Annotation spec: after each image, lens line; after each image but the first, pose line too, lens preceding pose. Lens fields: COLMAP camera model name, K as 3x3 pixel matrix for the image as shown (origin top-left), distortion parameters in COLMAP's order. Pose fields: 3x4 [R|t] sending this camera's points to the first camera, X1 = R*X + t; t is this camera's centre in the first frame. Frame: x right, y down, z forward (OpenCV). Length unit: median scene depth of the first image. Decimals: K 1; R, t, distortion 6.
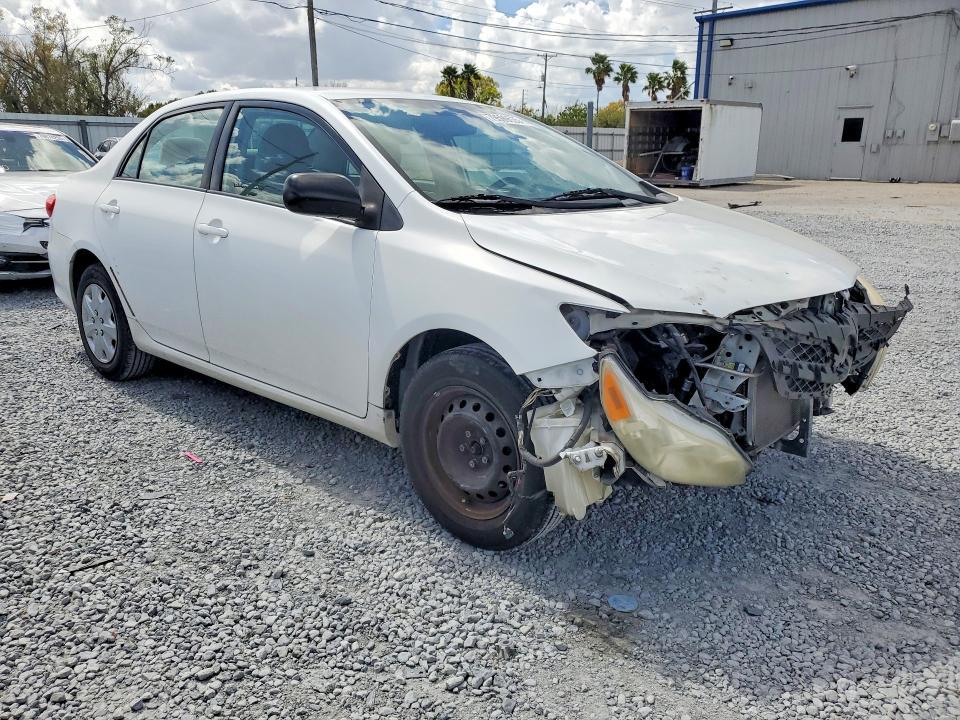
lens RADIAL K [[793.9, 0, 480.0], [0, 793.9, 360.0], [0, 0, 1]] dist [0.041837, -0.003640]
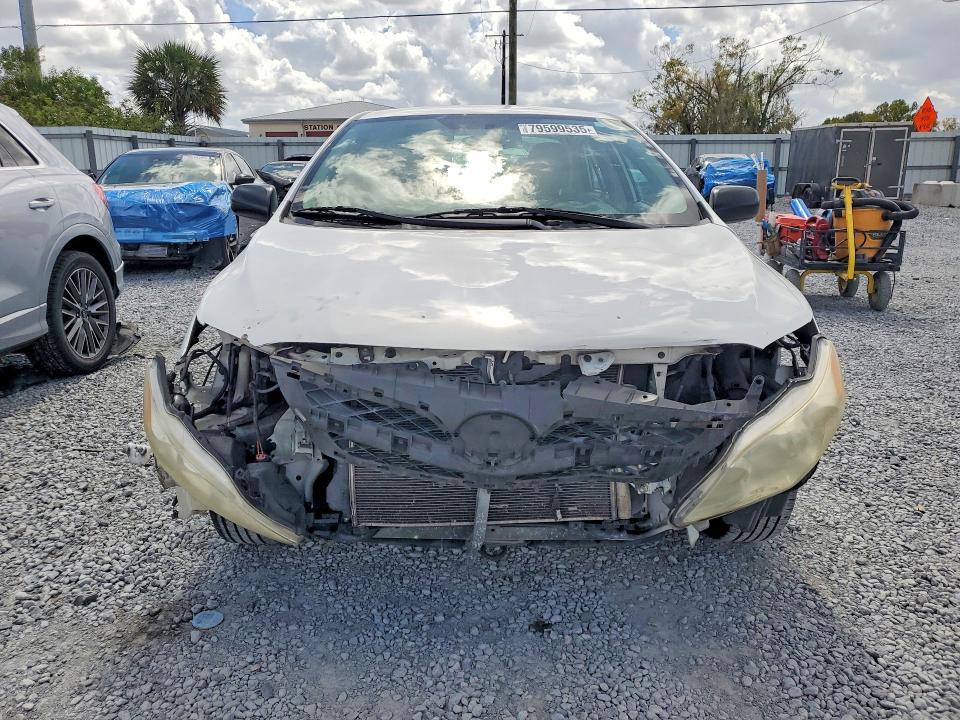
lens RADIAL K [[793.9, 0, 480.0], [0, 793.9, 360.0], [0, 0, 1]] dist [0.041837, -0.003640]
pose [[0.656850, 0.178367, -0.732621, 0.112046], [-0.191336, 0.979245, 0.066864, -0.014899], [0.729341, 0.096257, 0.677345, 0.058135]]
